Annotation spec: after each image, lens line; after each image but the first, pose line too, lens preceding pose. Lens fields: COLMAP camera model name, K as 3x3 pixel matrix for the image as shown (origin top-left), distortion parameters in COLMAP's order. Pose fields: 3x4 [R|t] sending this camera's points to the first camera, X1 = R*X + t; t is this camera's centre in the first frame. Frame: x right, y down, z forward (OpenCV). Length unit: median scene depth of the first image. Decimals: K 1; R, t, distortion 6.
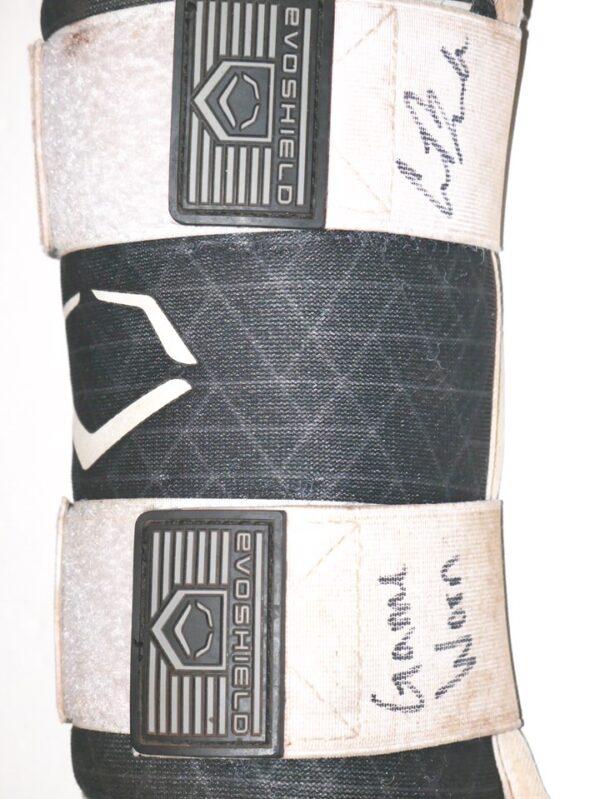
lens RADIAL K [[1725.5, 0, 300.0], [0, 1725.5, 399.5], [0, 0, 1]] dist [0.101364, 0.606793]
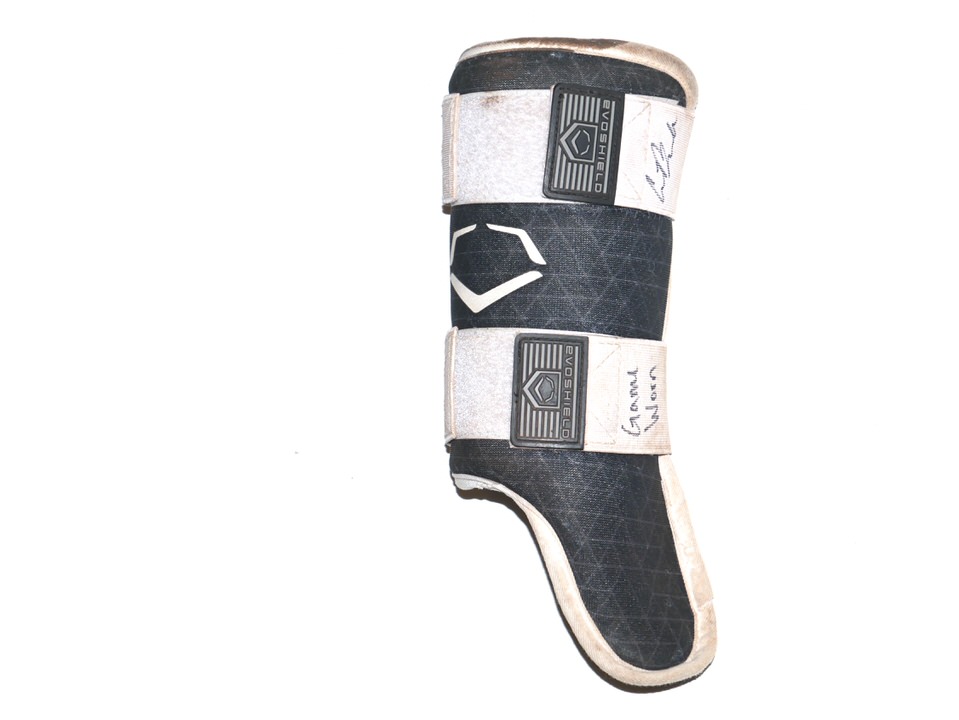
lens RADIAL K [[2071.0, 0, 479.5], [0, 2071.0, 360.0], [0, 0, 1]] dist [0.101364, 0.606793]
pose [[0.973364, 0.066018, 0.219555, -0.689540], [-0.069089, 0.997590, 0.006333, 0.085232], [-0.218608, -0.021333, 0.975580, -1.440637]]
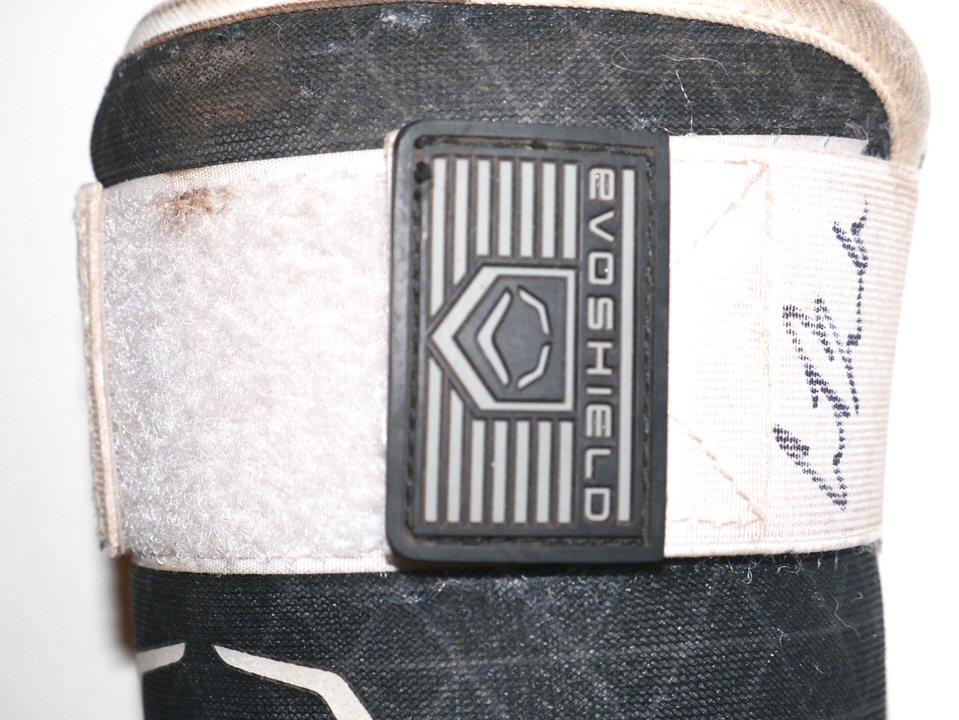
lens RADIAL K [[2071.0, 0, 479.5], [0, 2071.0, 360.0], [0, 0, 1]] dist [0.101364, 0.606793]
pose [[0.986767, -0.017478, 0.161197, -0.151656], [0.017050, 0.999846, 0.004043, -0.167206], [-0.161243, -0.001241, 0.986914, 0.346708]]
